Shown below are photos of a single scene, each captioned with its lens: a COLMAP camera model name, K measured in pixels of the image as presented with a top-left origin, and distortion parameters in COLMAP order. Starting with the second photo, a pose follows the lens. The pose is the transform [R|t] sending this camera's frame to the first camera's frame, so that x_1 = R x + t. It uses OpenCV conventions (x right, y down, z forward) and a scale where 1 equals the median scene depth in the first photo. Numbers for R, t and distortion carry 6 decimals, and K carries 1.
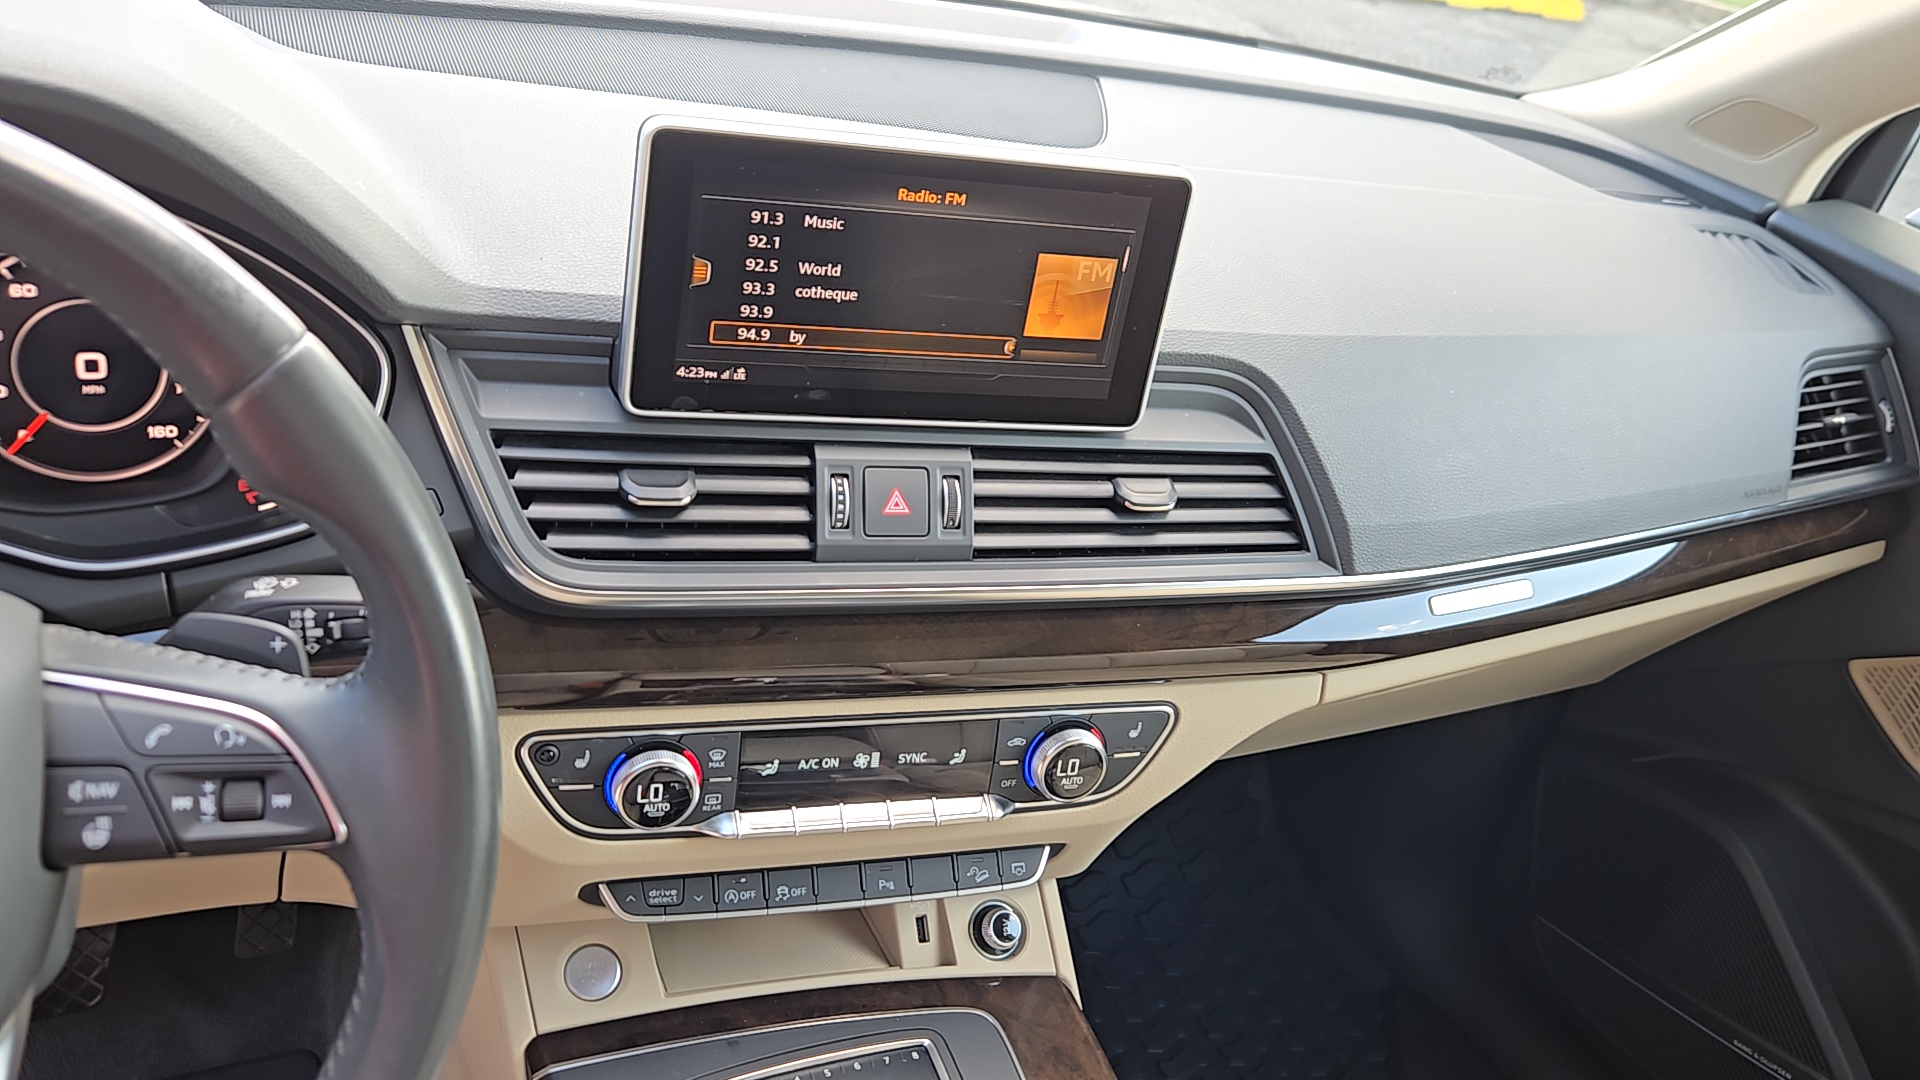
lens RADIAL K [[1618.4, 0, 960.0], [0, 1618.4, 540.0], [0, 0, 1]] dist [0.006712, -0.004415]
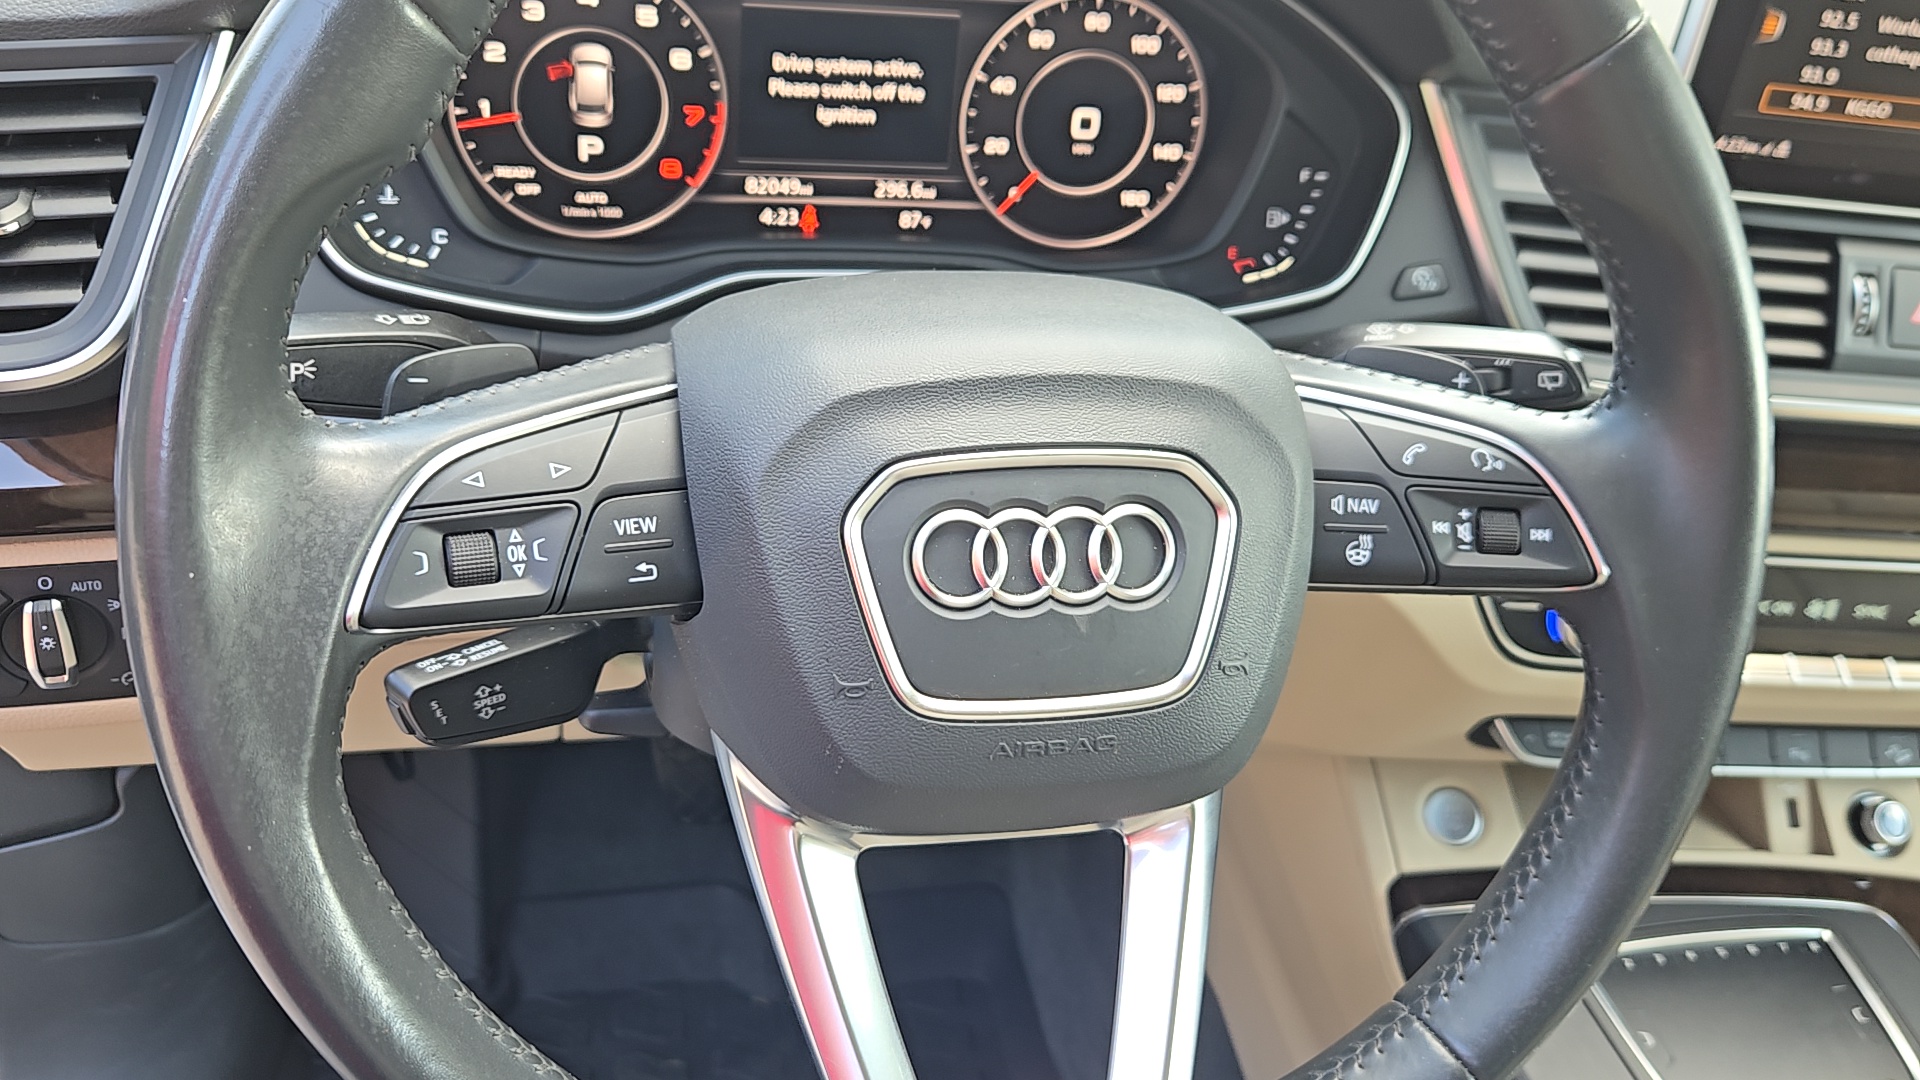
lens RADIAL K [[1654.5, 0, 960.0], [0, 1654.5, 540.0], [0, 0, 1]] dist [-0.005097, -0.010267]
pose [[0.970826, 0.069195, -0.229584, -0.335274], [-0.059395, 0.997015, 0.049333, 0.088193], [0.232312, -0.034258, 0.972038, 0.013685]]
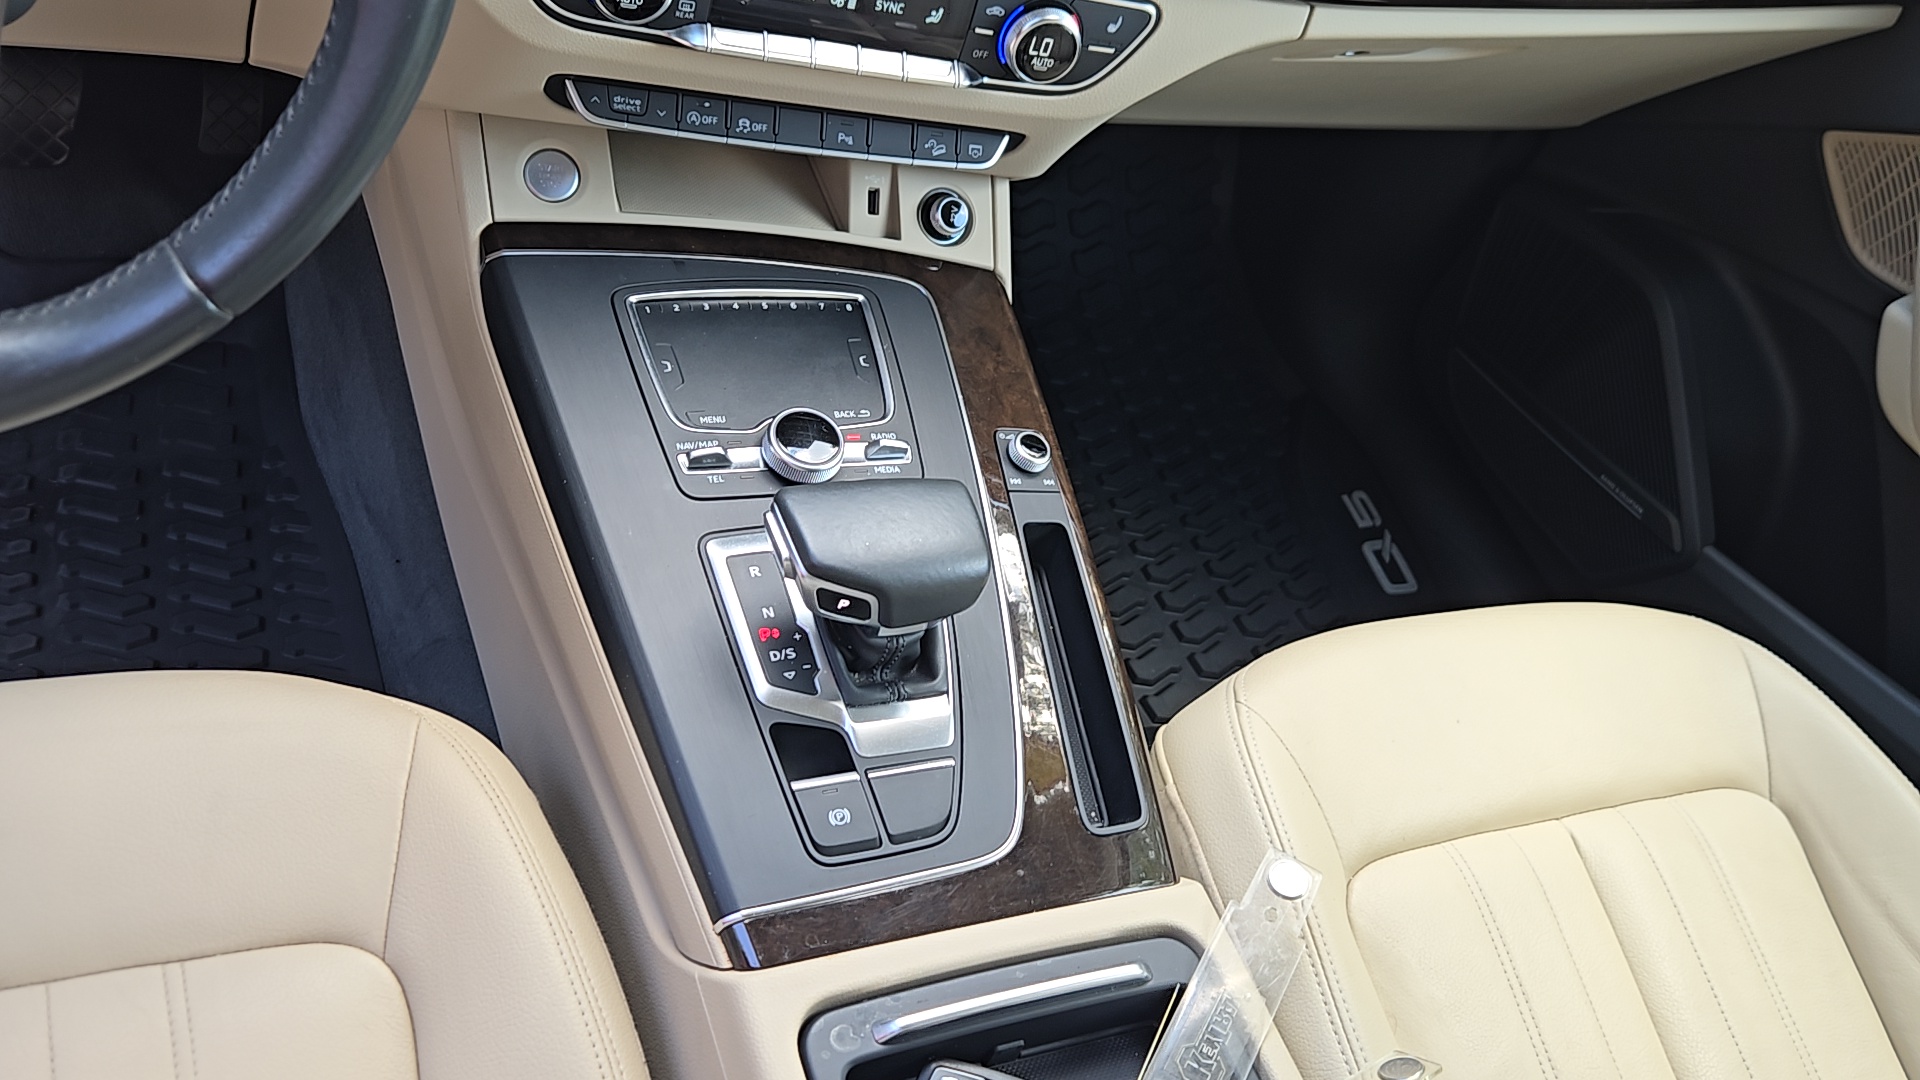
lens RADIAL K [[1618.4, 0, 960.0], [0, 1618.4, 540.0], [0, 0, 1]] dist [0.006712, -0.004415]
pose [[0.985850, 0.160106, 0.049655, 0.017824], [-0.167516, 0.930038, 0.327059, 0.116252], [0.006183, -0.330749, 0.943699, -0.054990]]
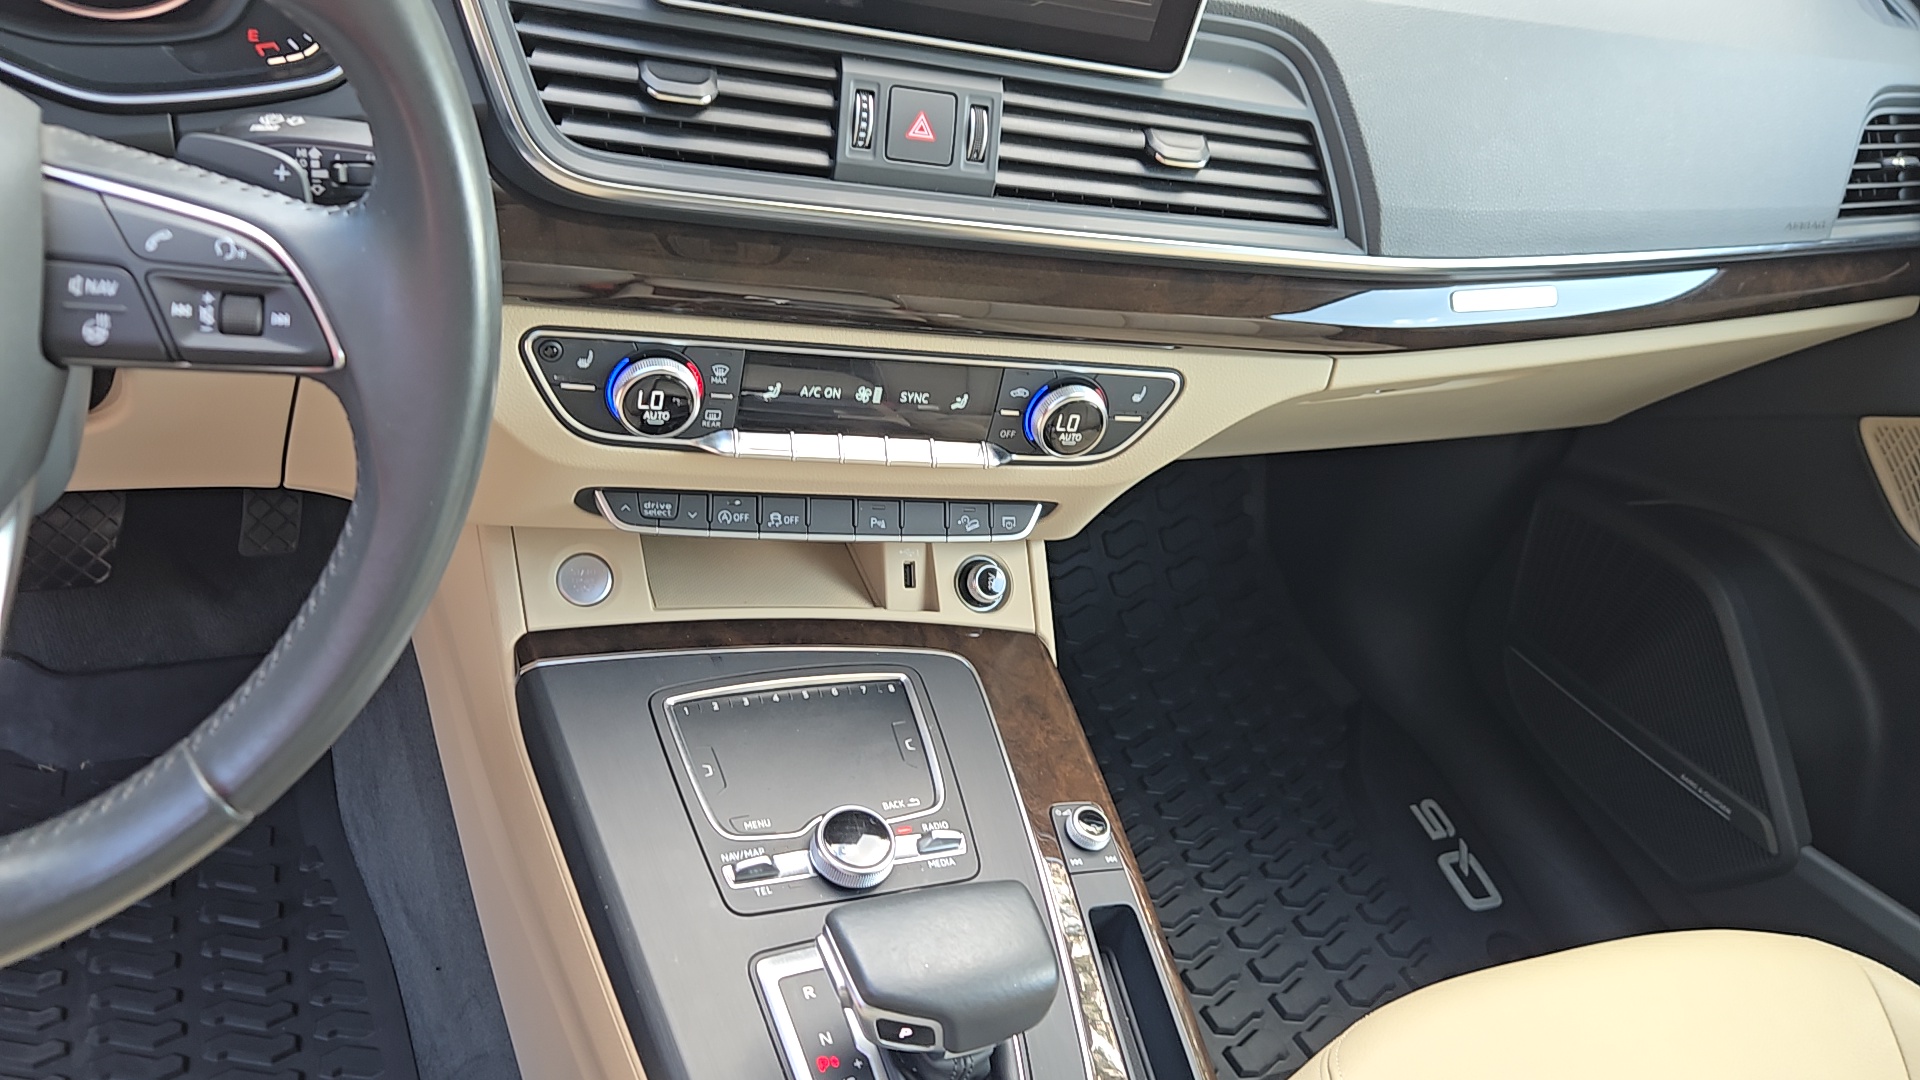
lens RADIAL K [[1618.4, 0, 960.0], [0, 1618.4, 540.0], [0, 0, 1]] dist [0.006712, -0.004415]
pose [[0.995440, 0.095382, 0.001289, 0.006353], [-0.094269, 0.981577, 0.166193, 0.057053], [0.014587, -0.165556, 0.986092, -0.001088]]
